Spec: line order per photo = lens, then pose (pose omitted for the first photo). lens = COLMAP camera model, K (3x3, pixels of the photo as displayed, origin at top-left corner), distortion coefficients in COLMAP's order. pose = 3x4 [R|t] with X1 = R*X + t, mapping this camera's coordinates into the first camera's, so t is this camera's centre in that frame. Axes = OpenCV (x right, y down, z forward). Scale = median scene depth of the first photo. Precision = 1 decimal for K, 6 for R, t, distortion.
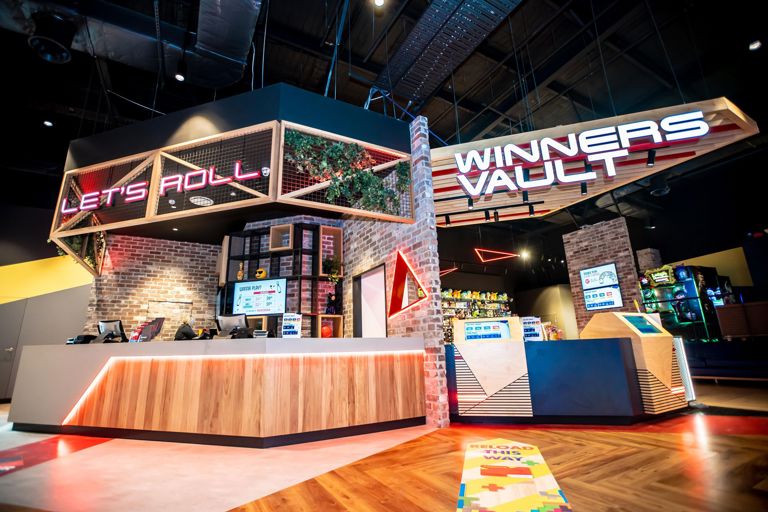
lens RADIAL K [[349.7, 0, 384.6], [0, 349.7, 257.2], [0, 0, 1]] dist [-0.032845, 0.005133]
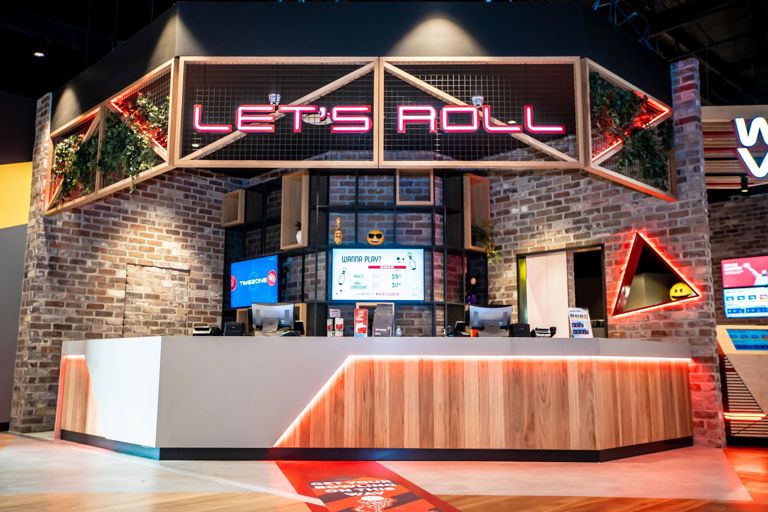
lens RADIAL K [[687.5, 0, 384.3], [0, 687.5, 253.3], [0, 0, 1]] dist [0.028864, 0.037471]
pose [[0.960414, 0.075192, 0.268235, -0.989219], [-0.100255, 0.991661, 0.080979, -0.042887], [-0.259910, -0.104665, 0.959944, -0.350386]]
